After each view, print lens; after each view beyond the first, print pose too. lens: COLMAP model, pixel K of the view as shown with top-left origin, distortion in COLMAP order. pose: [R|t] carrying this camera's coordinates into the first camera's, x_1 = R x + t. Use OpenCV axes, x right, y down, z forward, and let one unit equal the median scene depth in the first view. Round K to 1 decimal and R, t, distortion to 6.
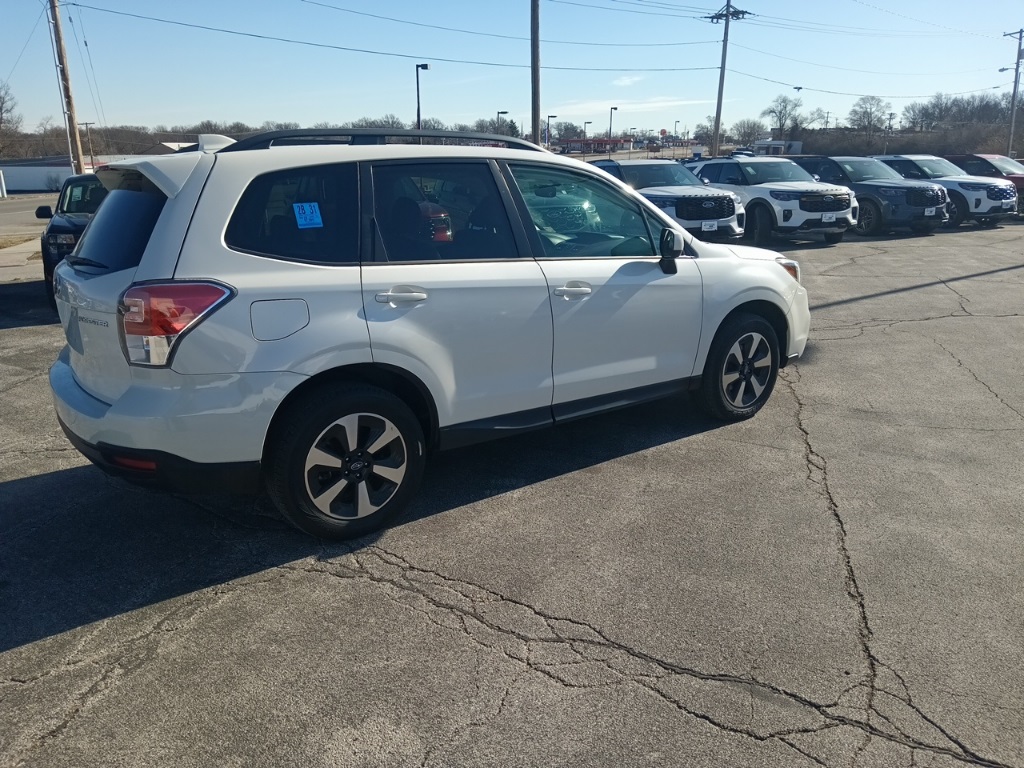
lens RADIAL K [[771.3, 0, 510.4], [0, 771.3, 387.5], [0, 0, 1]] dist [0.002880, -0.020706]
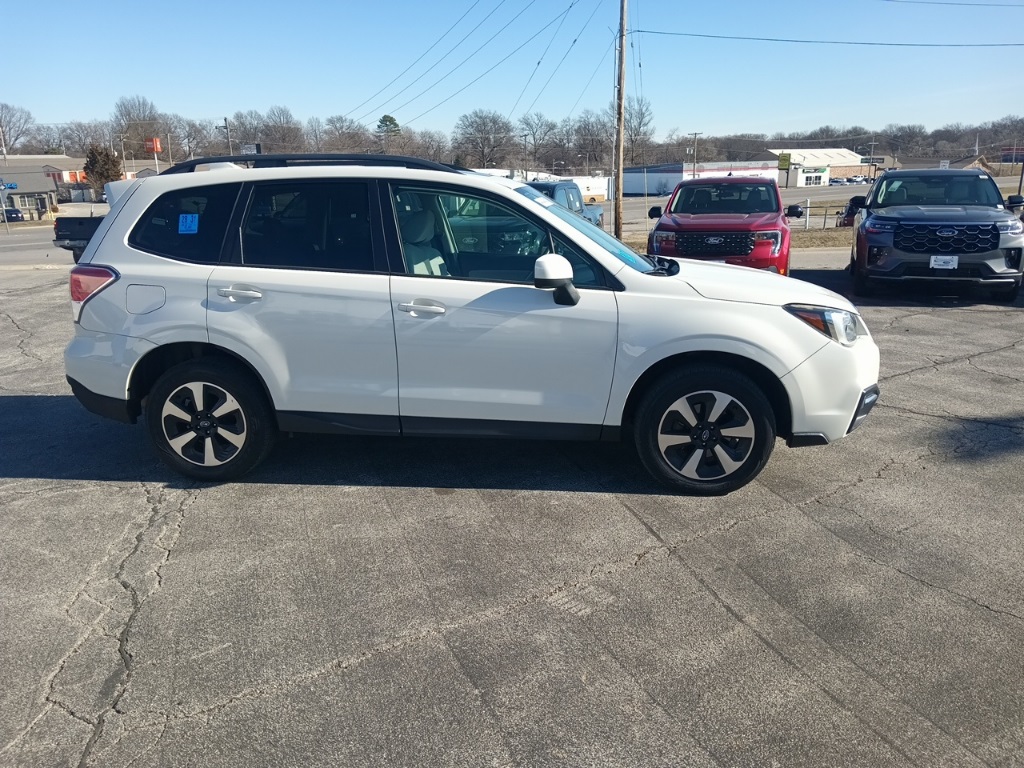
lens RADIAL K [[771.3, 0, 511.1], [0, 771.3, 380.8], [0, 0, 1]] dist [0.002880, -0.020706]
pose [[0.739011, 0.171169, -0.651585, 0.952680], [-0.180393, 0.982143, 0.053408, -0.121257], [0.649092, 0.078072, 0.756693, 0.363440]]
